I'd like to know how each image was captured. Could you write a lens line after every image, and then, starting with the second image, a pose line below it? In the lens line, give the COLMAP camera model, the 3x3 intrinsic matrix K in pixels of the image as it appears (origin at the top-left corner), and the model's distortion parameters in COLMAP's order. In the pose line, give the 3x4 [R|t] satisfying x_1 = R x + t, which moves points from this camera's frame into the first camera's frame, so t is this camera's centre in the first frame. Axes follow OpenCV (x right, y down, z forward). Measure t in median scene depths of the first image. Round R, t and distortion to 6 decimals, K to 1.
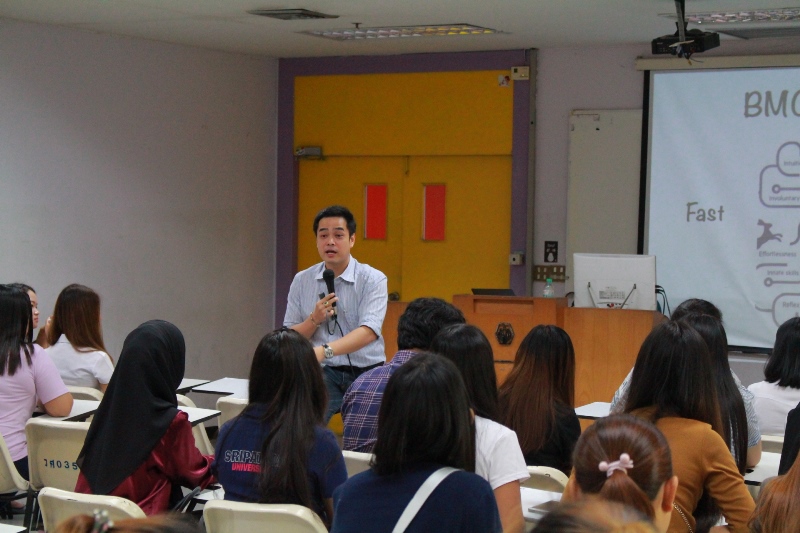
lens RADIAL K [[2155.0, 0, 397.6], [0, 2155.0, 266.1], [0, 0, 1]] dist [0.361453, 0.000000]
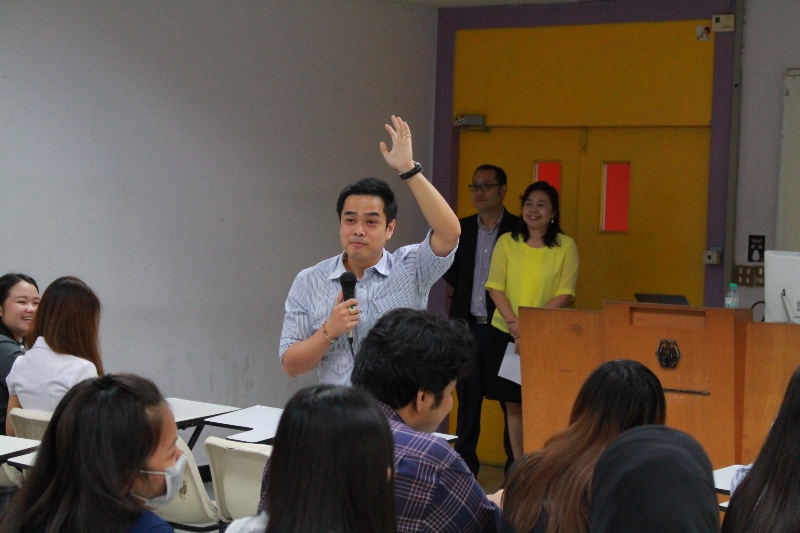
lens RADIAL K [[2155.0, 0, 399.9], [0, 2155.0, 269.8], [0, 0, 1]] dist [0.361453, 0.000000]
pose [[0.987931, 0.023175, -0.153151, 0.064410], [-0.022084, 0.999717, 0.008826, -0.003019], [0.153312, -0.005338, 0.988163, 0.189690]]
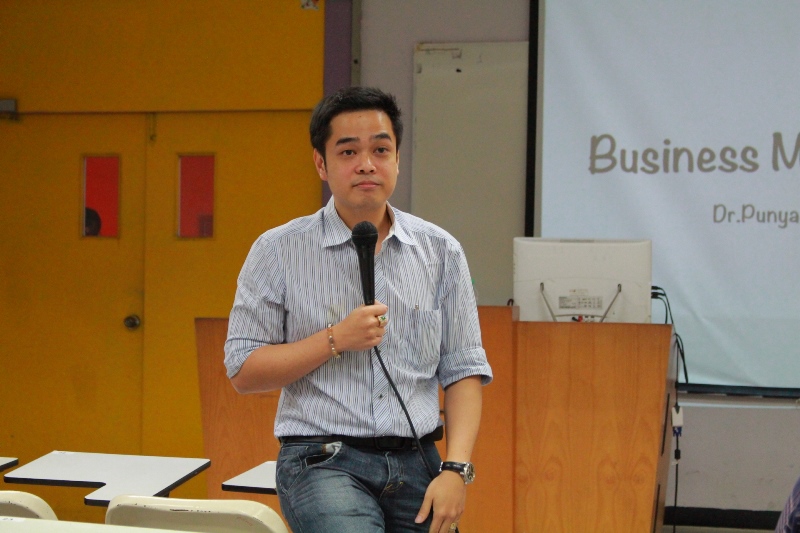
lens RADIAL K [[2030.8, 0, 401.6], [0, 2030.8, 264.8], [0, 0, 1]] dist [0.150581, 0.000000]
pose [[0.961733, -0.001085, 0.273986, -0.100076], [0.009278, 0.999548, -0.028610, 0.016391], [-0.273831, 0.030057, 0.961308, 0.380380]]
